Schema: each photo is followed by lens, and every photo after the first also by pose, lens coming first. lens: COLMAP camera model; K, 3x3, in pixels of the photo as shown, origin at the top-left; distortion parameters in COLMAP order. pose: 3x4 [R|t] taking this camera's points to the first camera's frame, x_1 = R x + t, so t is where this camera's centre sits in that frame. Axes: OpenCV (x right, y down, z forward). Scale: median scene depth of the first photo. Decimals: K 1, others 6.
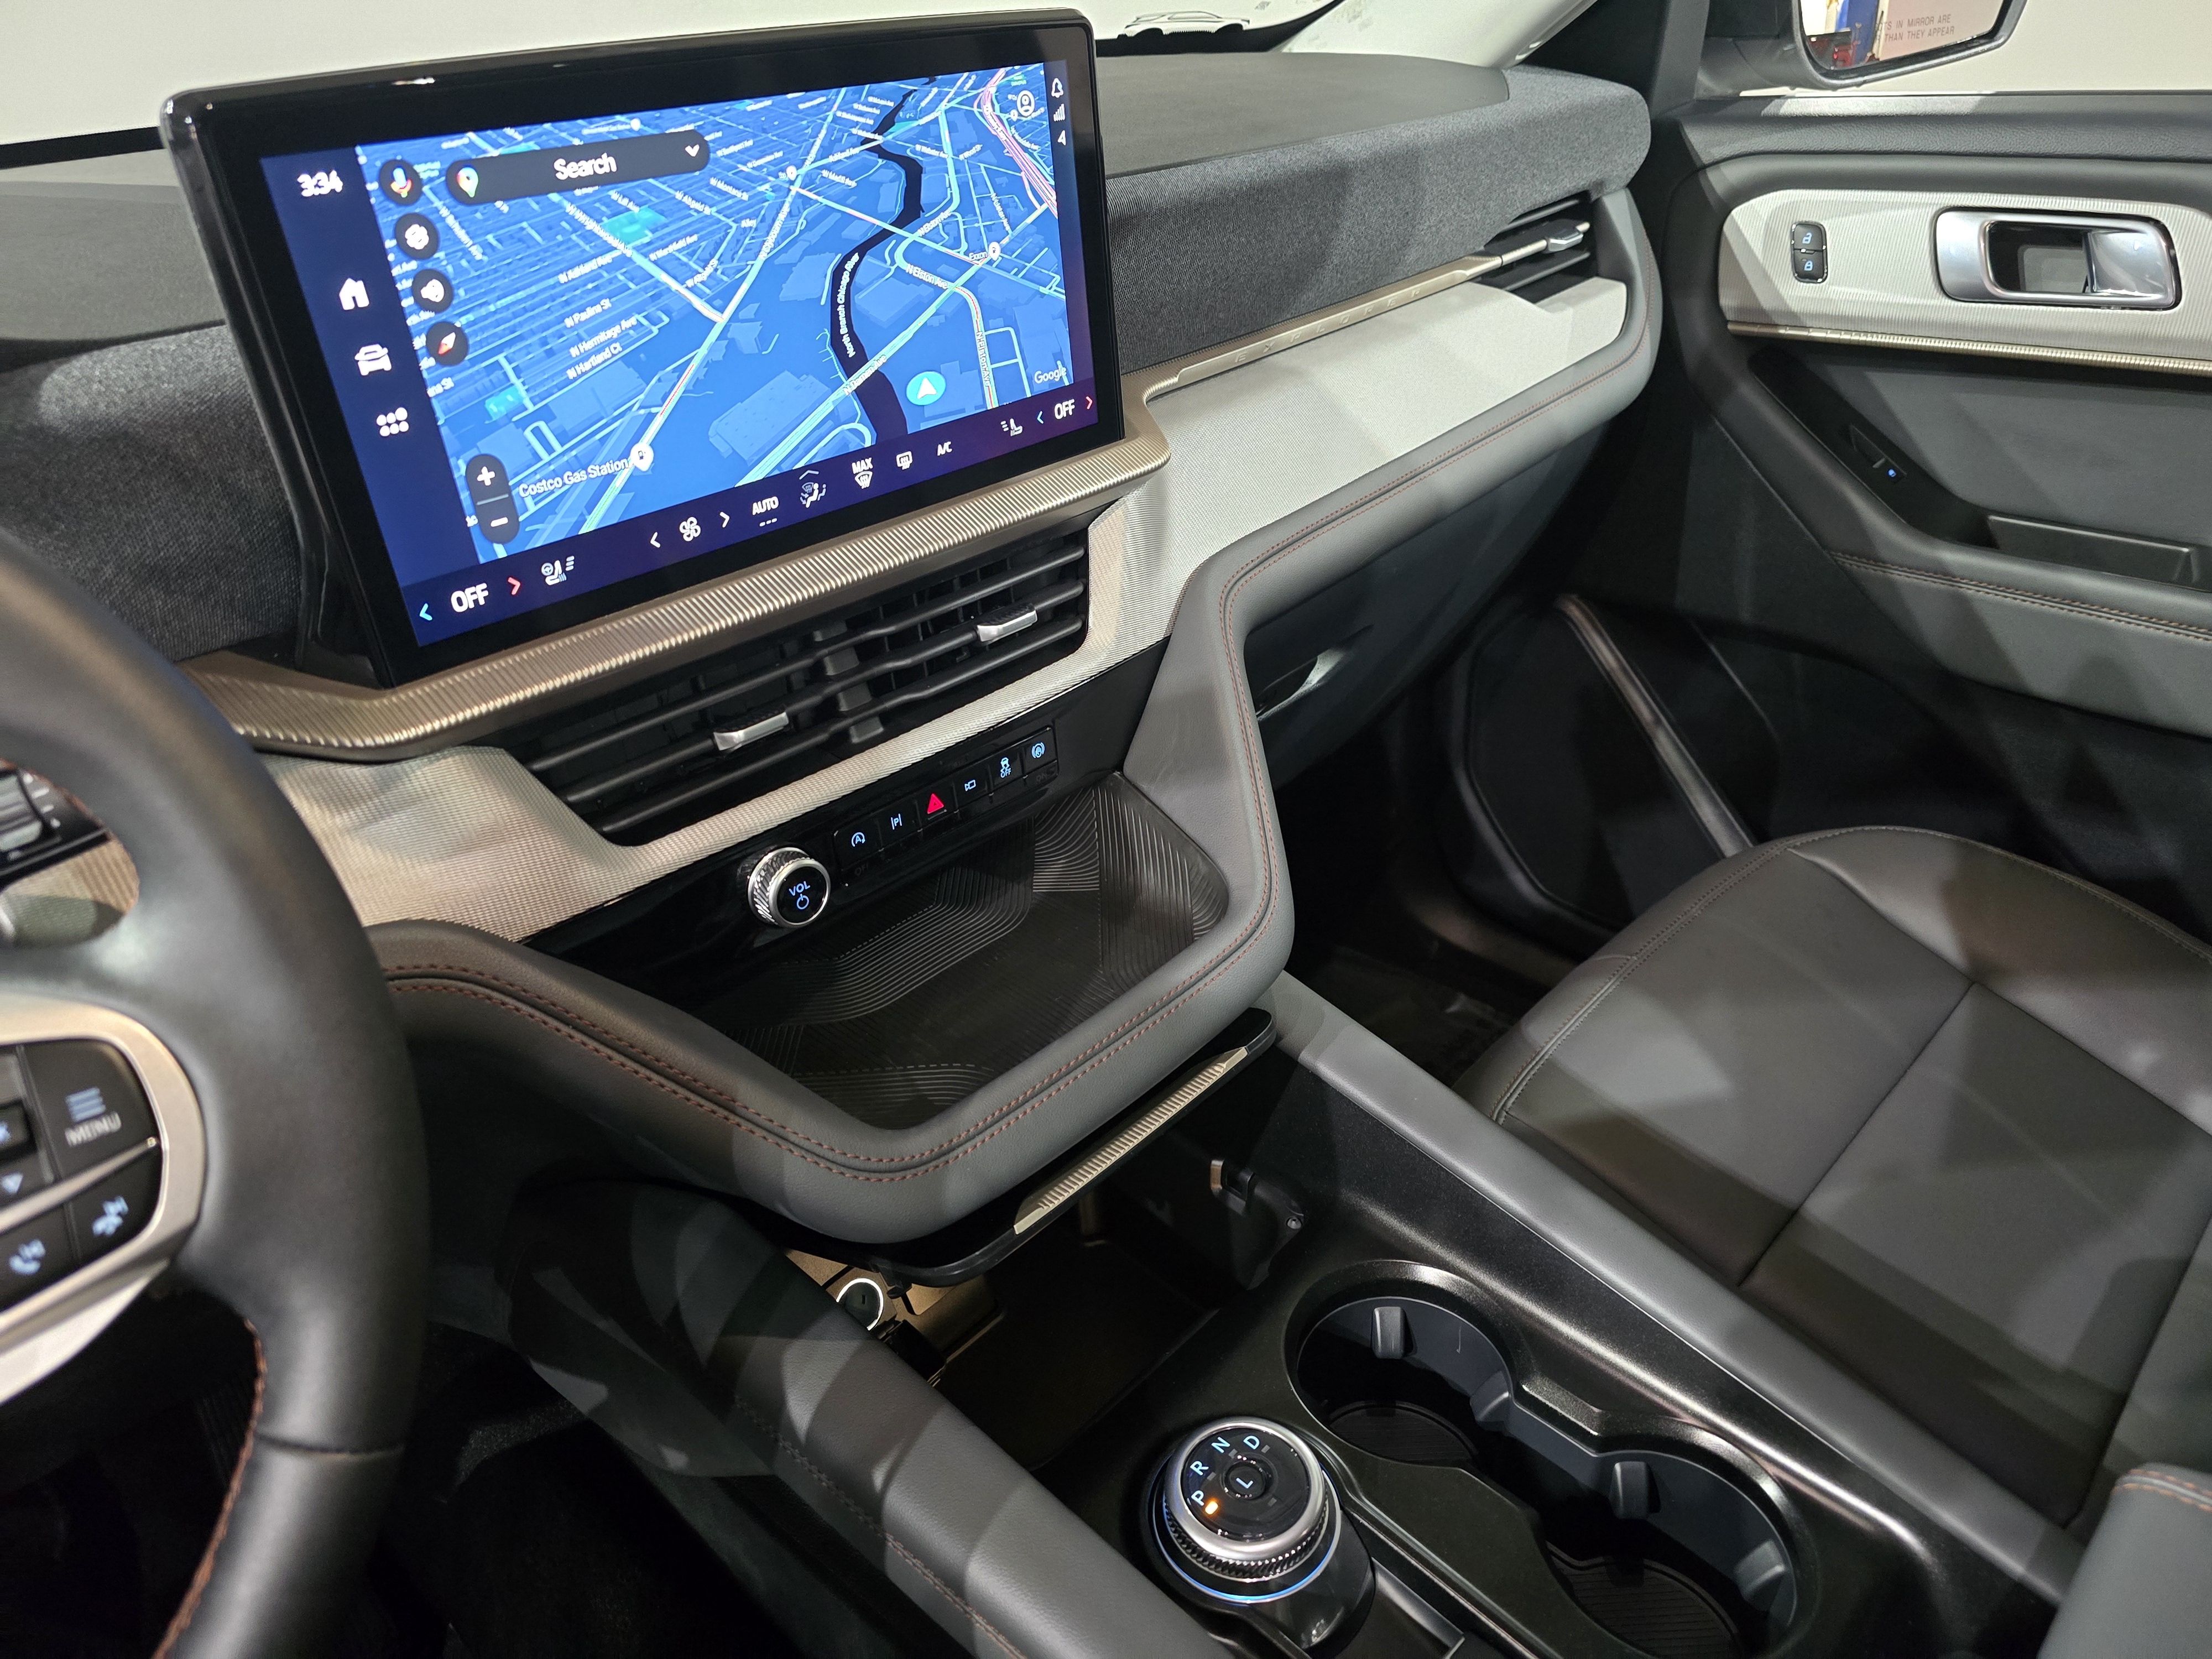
lens RADIAL K [[1494.3, 0, 1112.7], [0, 1494.3, 824.6], [0, 0, 1]] dist [0.048603, -0.051761]
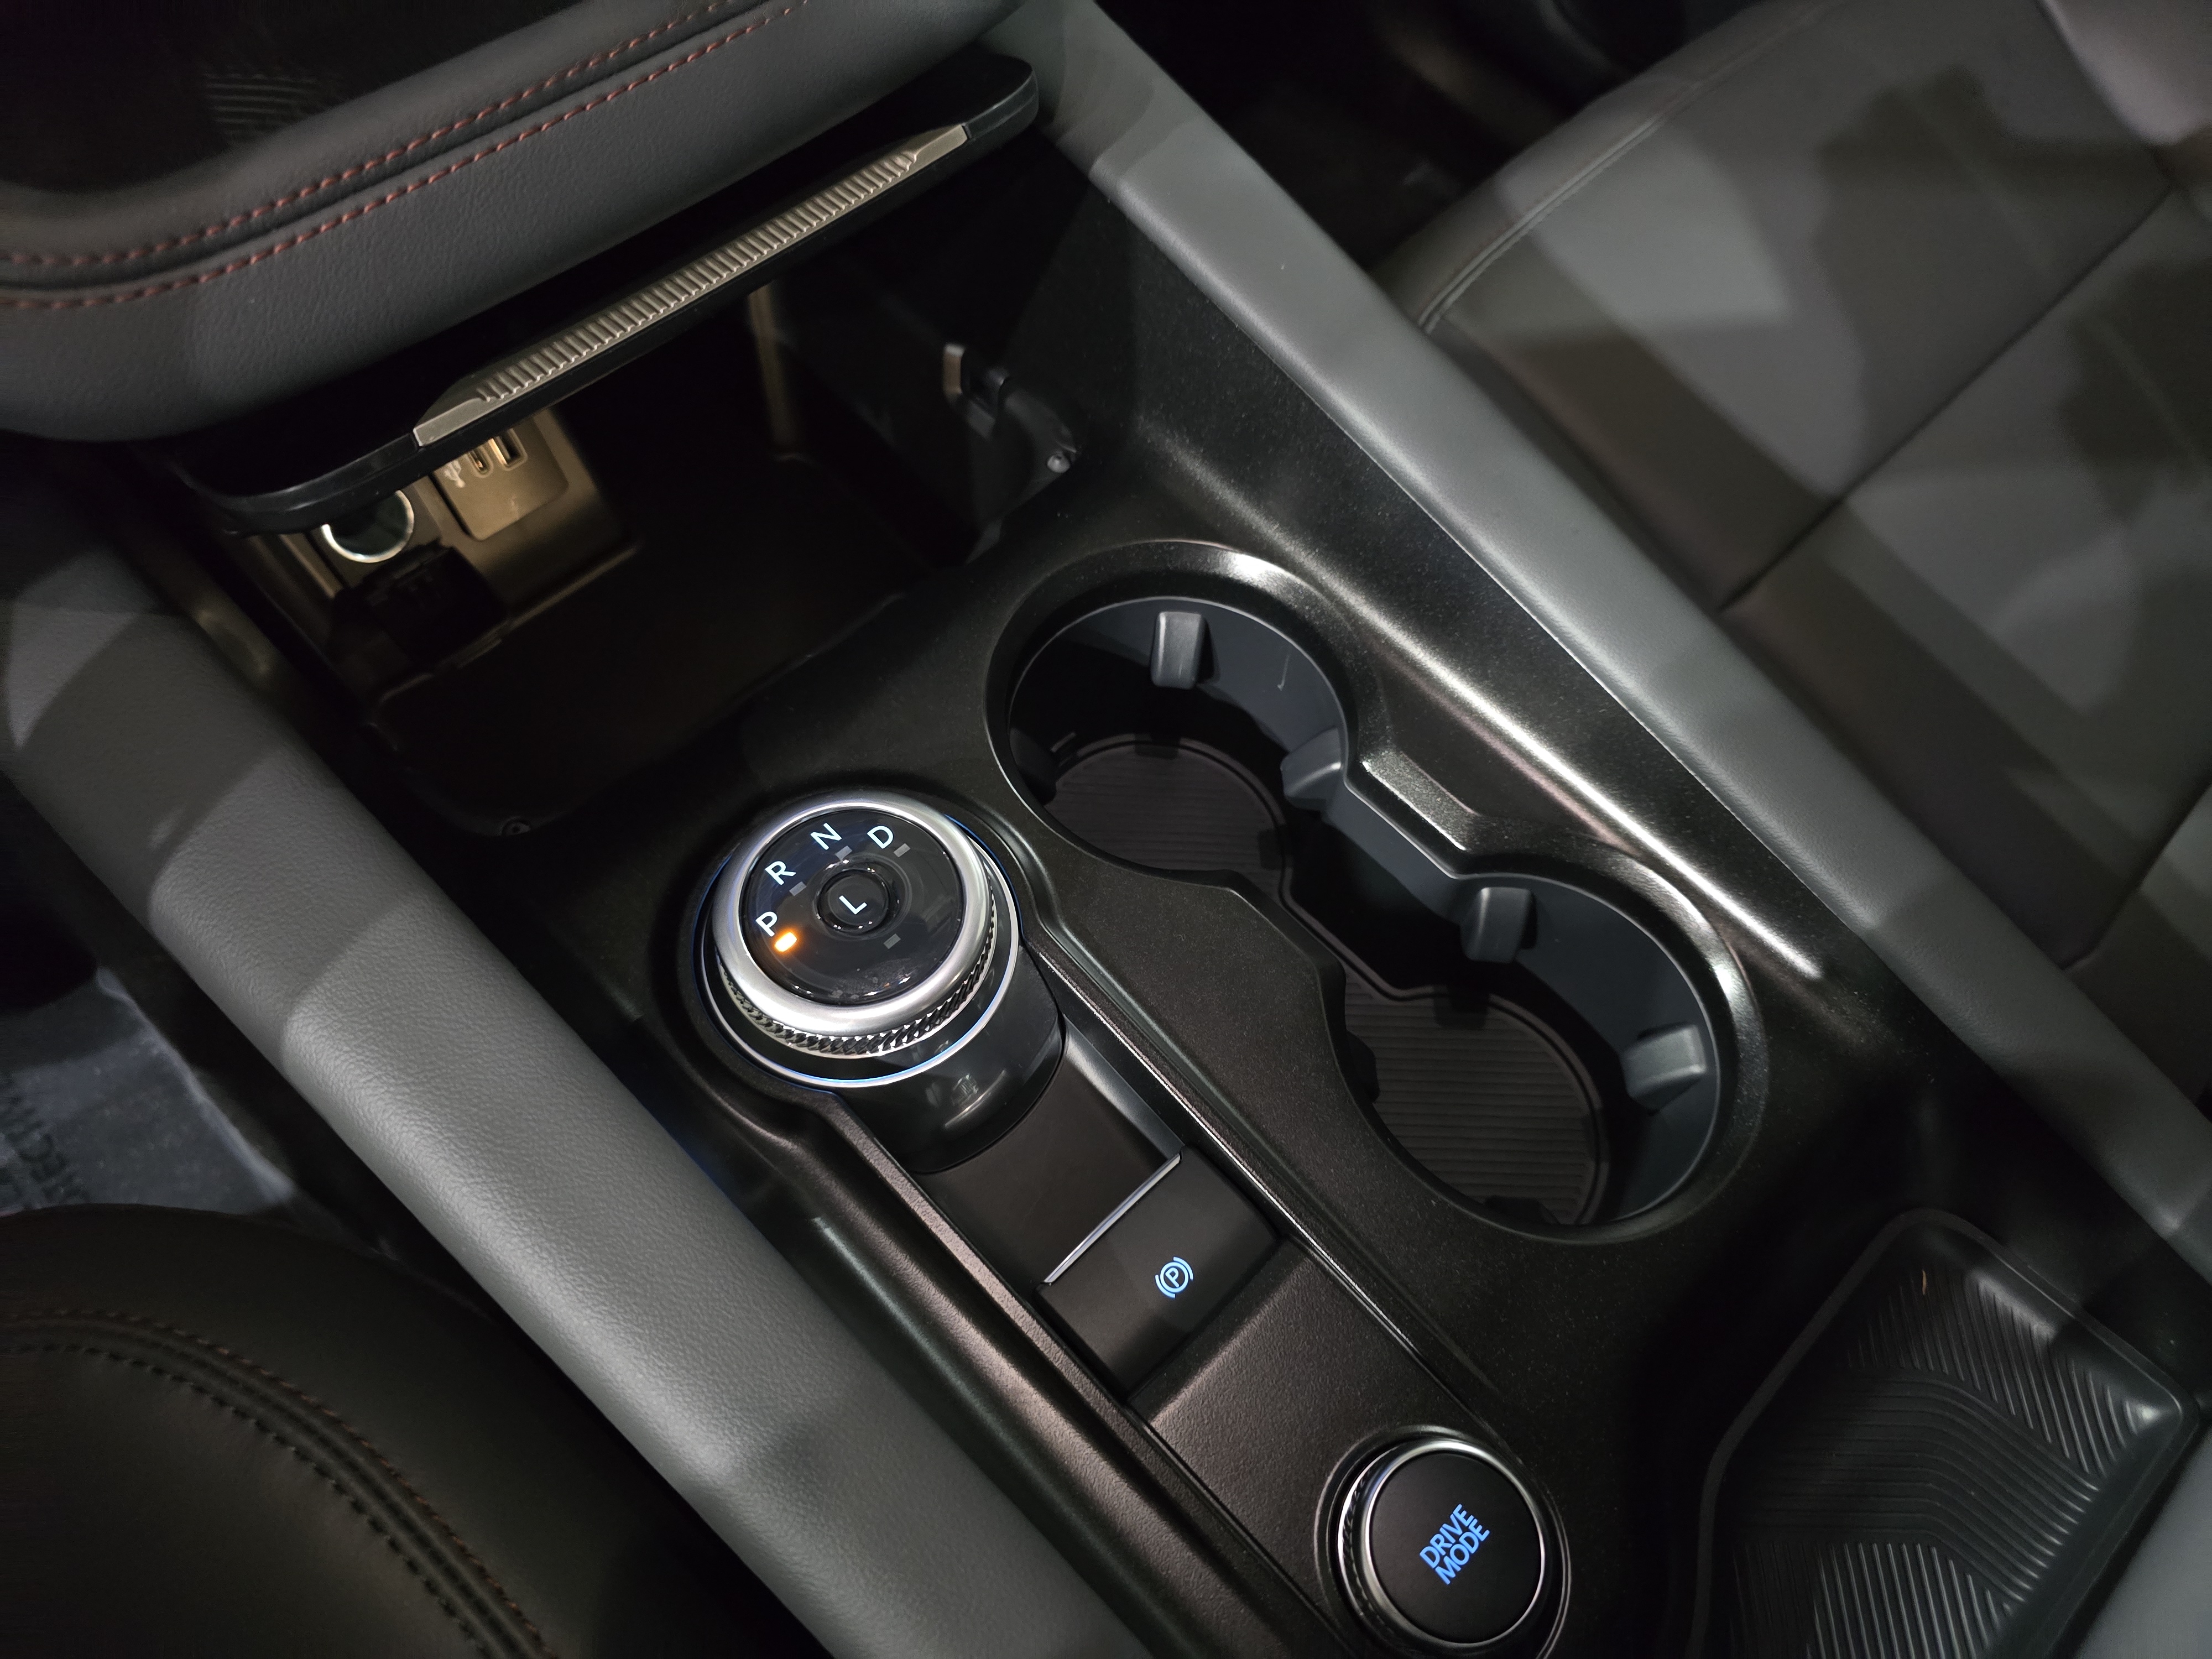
lens RADIAL K [[1494.3, 0, 1094.5], [0, 1494.3, 787.7], [0, 0, 1]] dist [0.048603, -0.051761]
pose [[0.994837, 0.084829, 0.055700, 0.120405], [-0.101208, 0.869593, 0.483286, 0.090107], [-0.007439, -0.486429, 0.873689, 0.428669]]
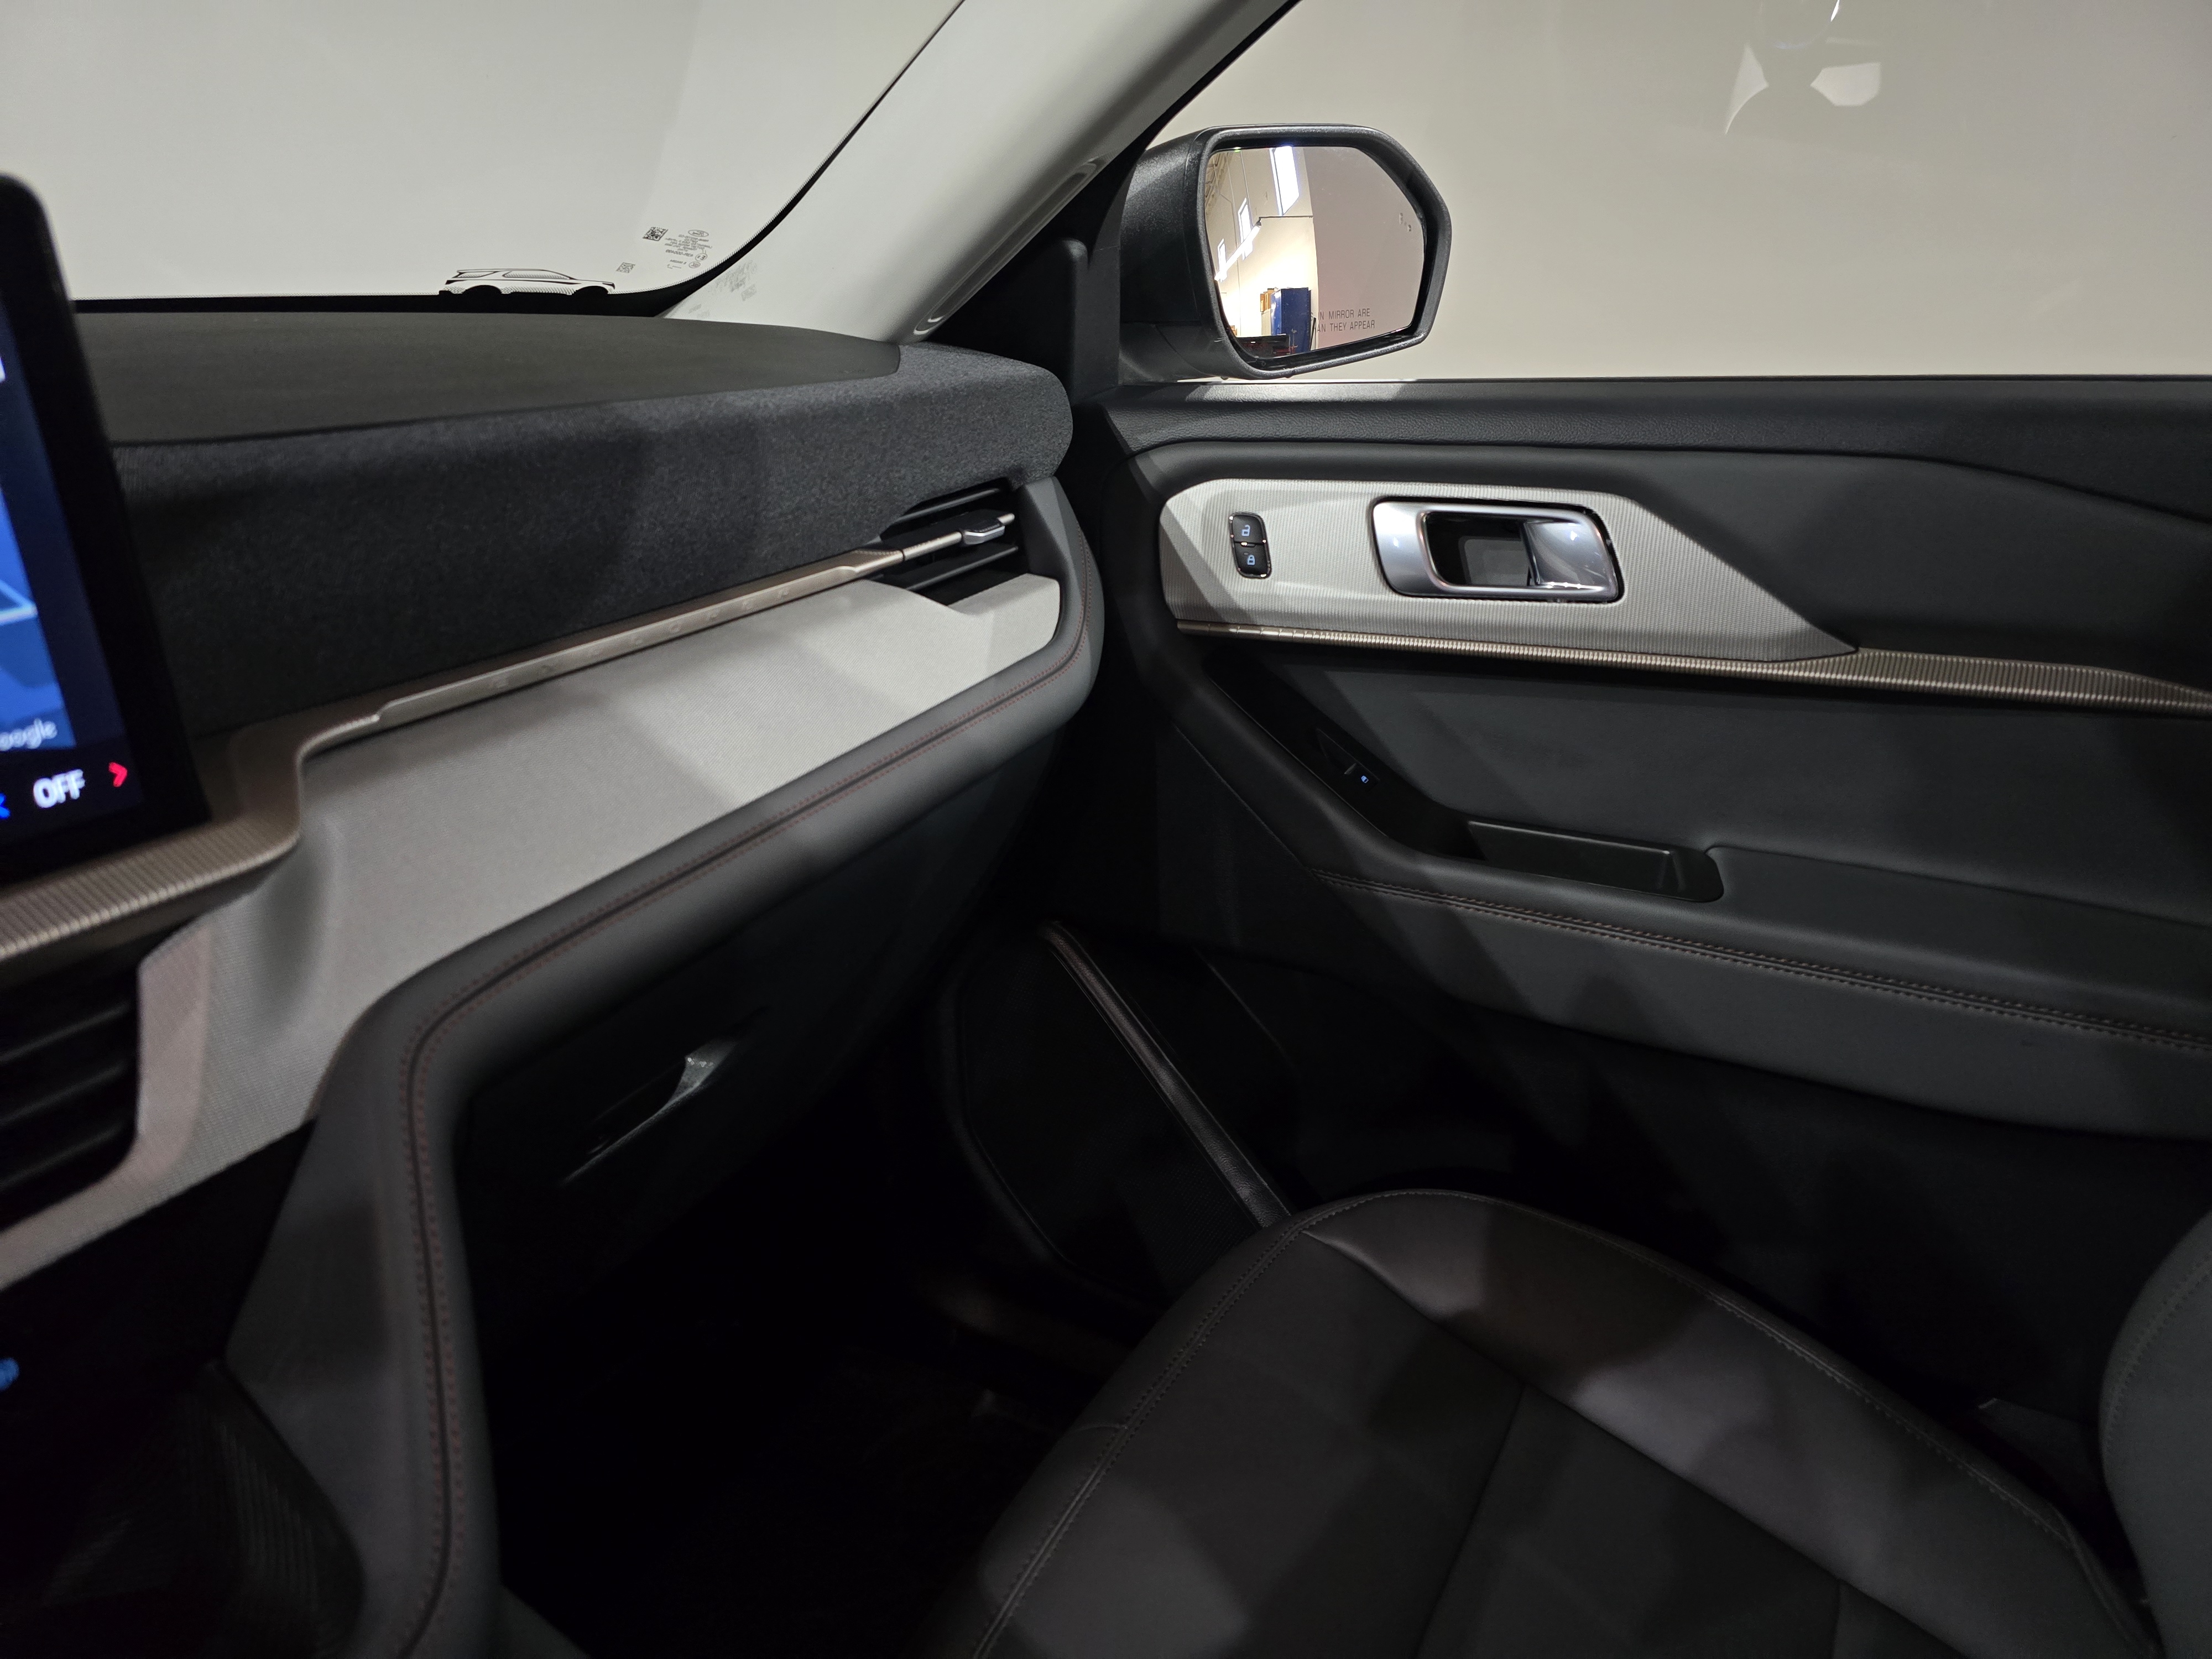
lens RADIAL K [[1494.3, 0, 1097.7], [0, 1494.3, 848.9], [0, 0, 1]] dist [0.048603, -0.051761]
pose [[0.965934, -0.054691, 0.252945, 0.218296], [0.094617, 0.984378, -0.148482, -0.121571], [-0.240873, 0.167356, 0.956019, 0.314902]]
